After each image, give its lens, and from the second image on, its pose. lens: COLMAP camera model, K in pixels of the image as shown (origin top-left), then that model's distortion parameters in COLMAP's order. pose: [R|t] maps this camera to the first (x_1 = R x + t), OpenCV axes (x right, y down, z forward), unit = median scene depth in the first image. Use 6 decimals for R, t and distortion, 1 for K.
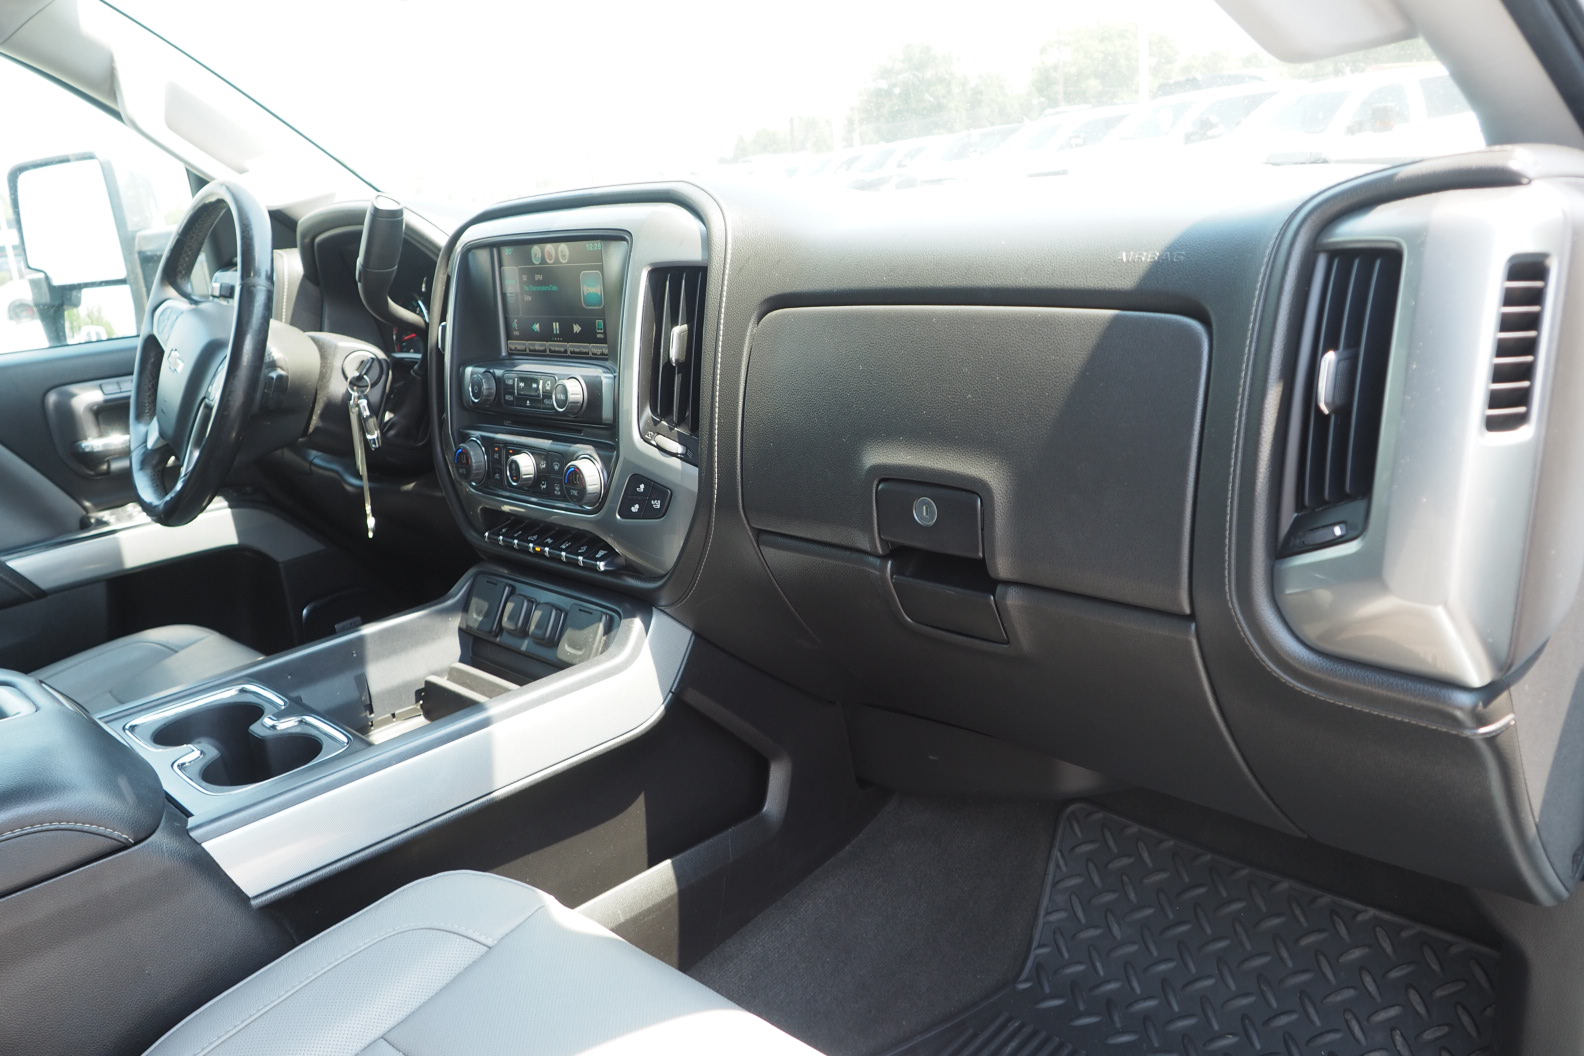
lens RADIAL K [[1218.8, 0, 792.0], [0, 1218.8, 528.0], [0, 0, 1]] dist [-0.004262, -0.000553]
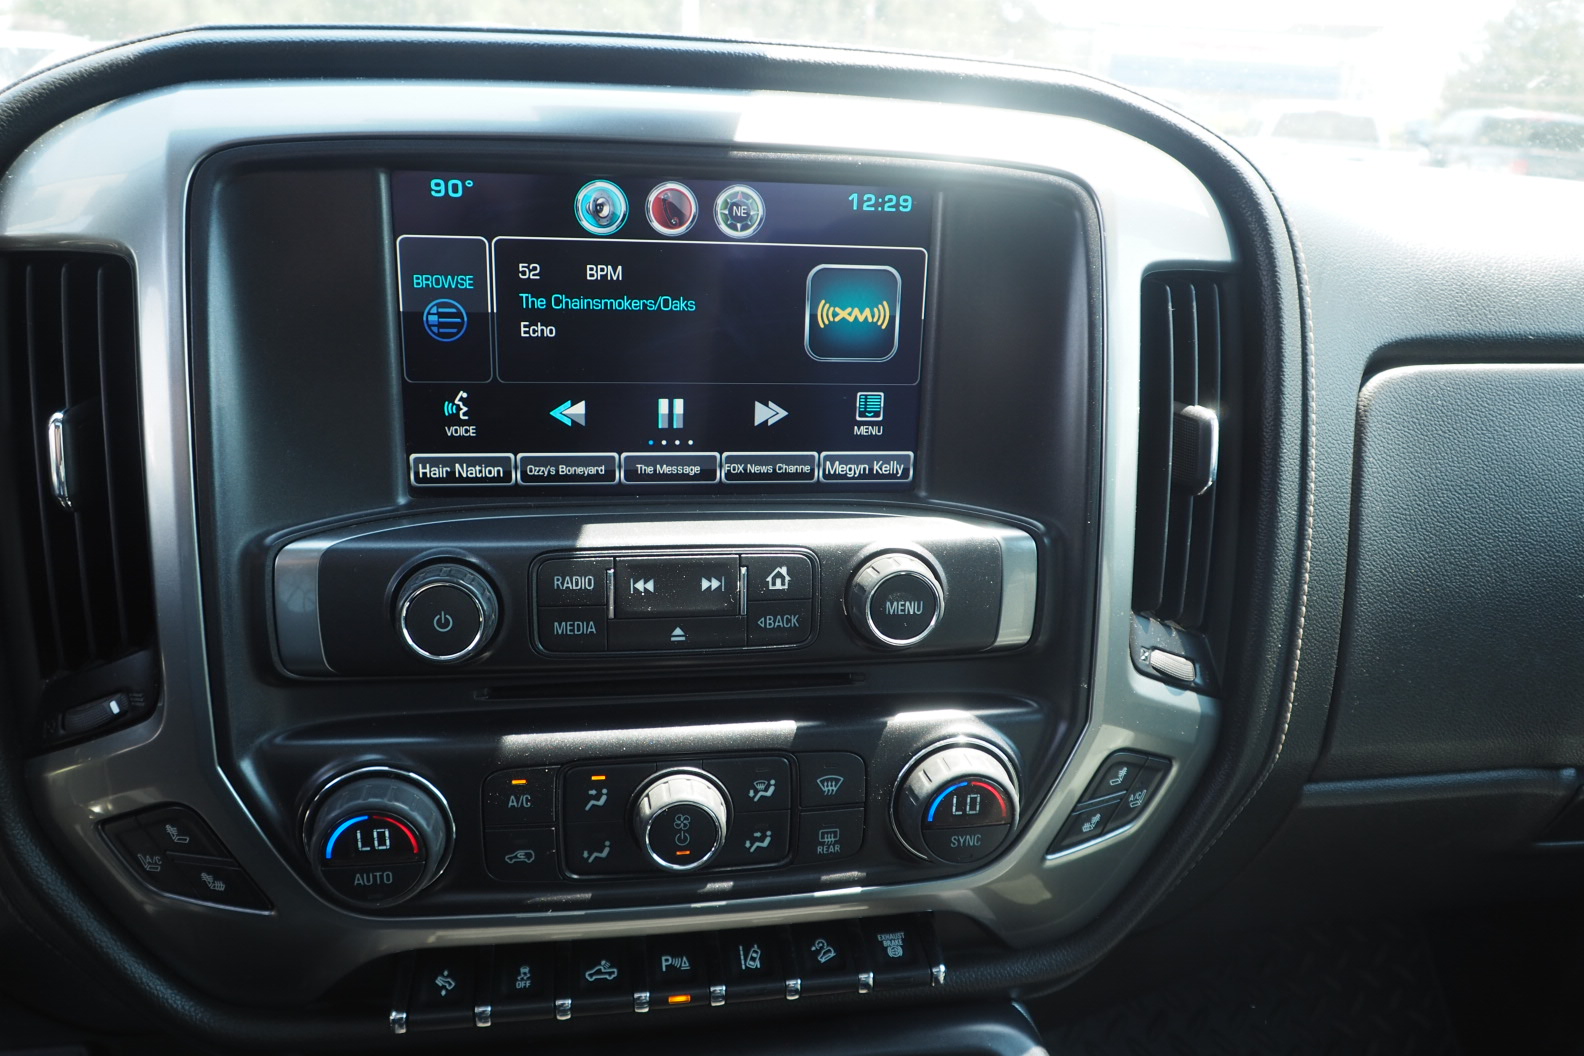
lens RADIAL K [[1125.3, 0, 792.0], [0, 1125.3, 528.0], [0, 0, 1]] dist [-0.047463, 0.003669]
pose [[0.557223, -0.163850, 0.814036, -0.464431], [0.129062, 0.985514, 0.110020, -0.166765], [-0.820271, 0.043755, 0.570299, 0.798476]]
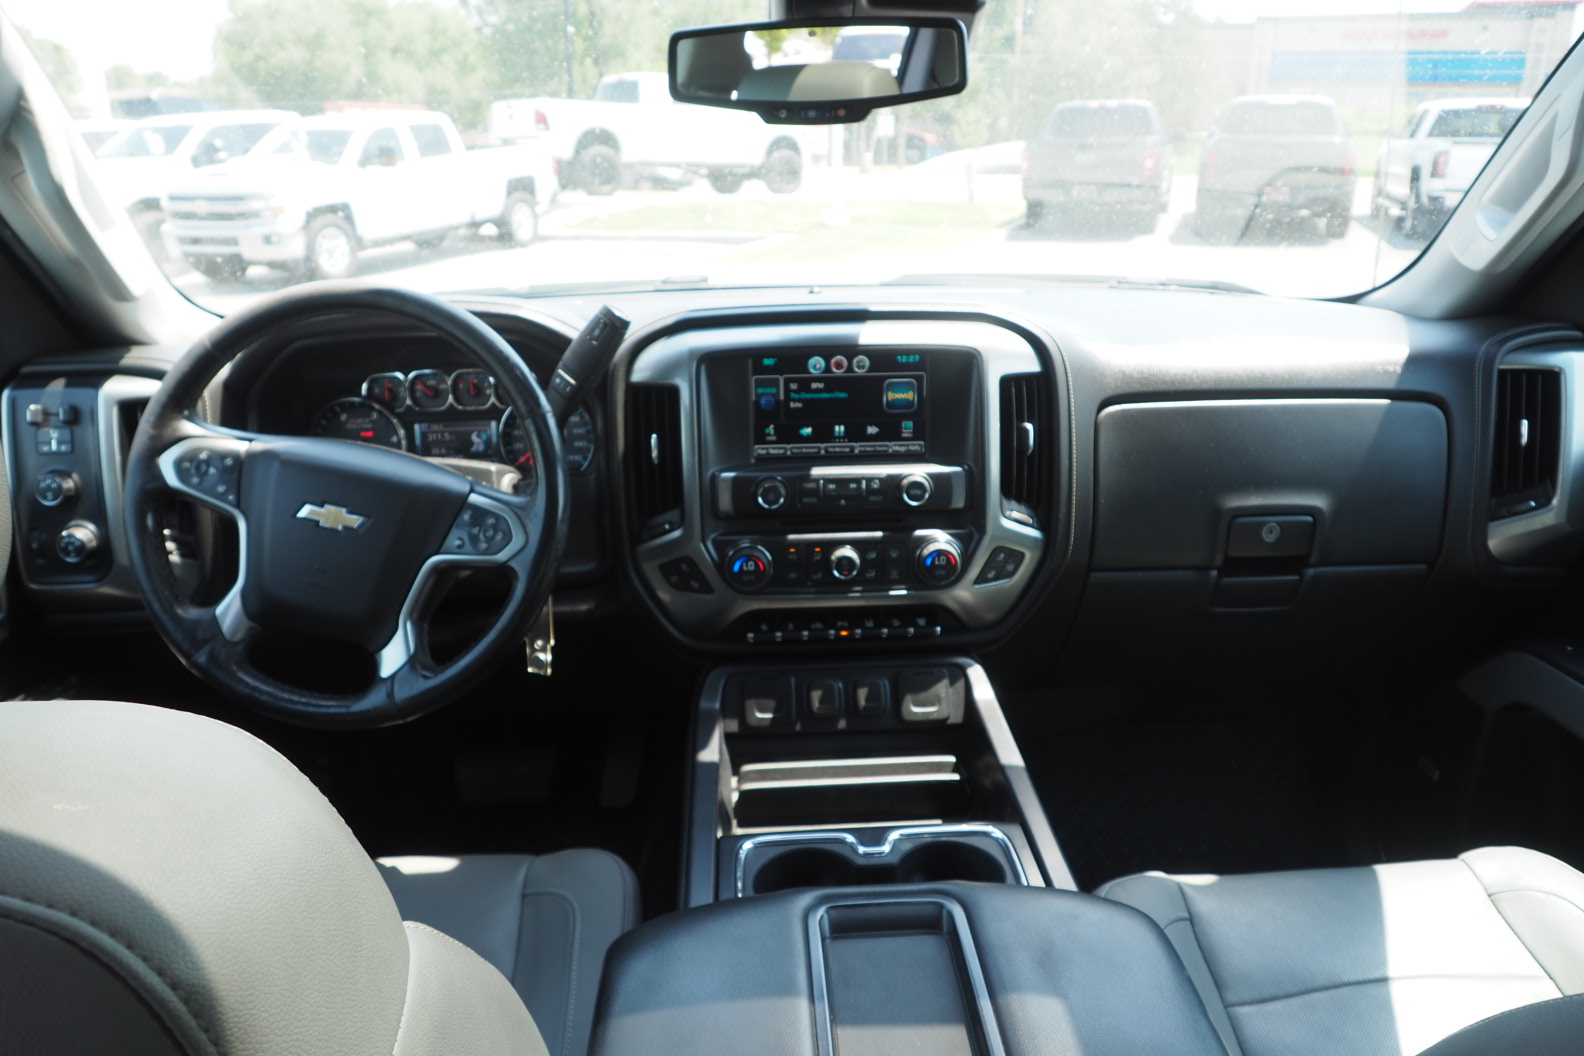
lens RADIAL K [[1144.1, 0, 793.8], [0, 1144.1, 563.0], [0, 0, 1]] dist [-0.042093, 0.001325]
pose [[0.661037, -0.180434, 0.728336, -1.014225], [0.155598, 0.982521, 0.102184, -0.162717], [-0.734043, 0.045780, 0.677558, 0.348015]]
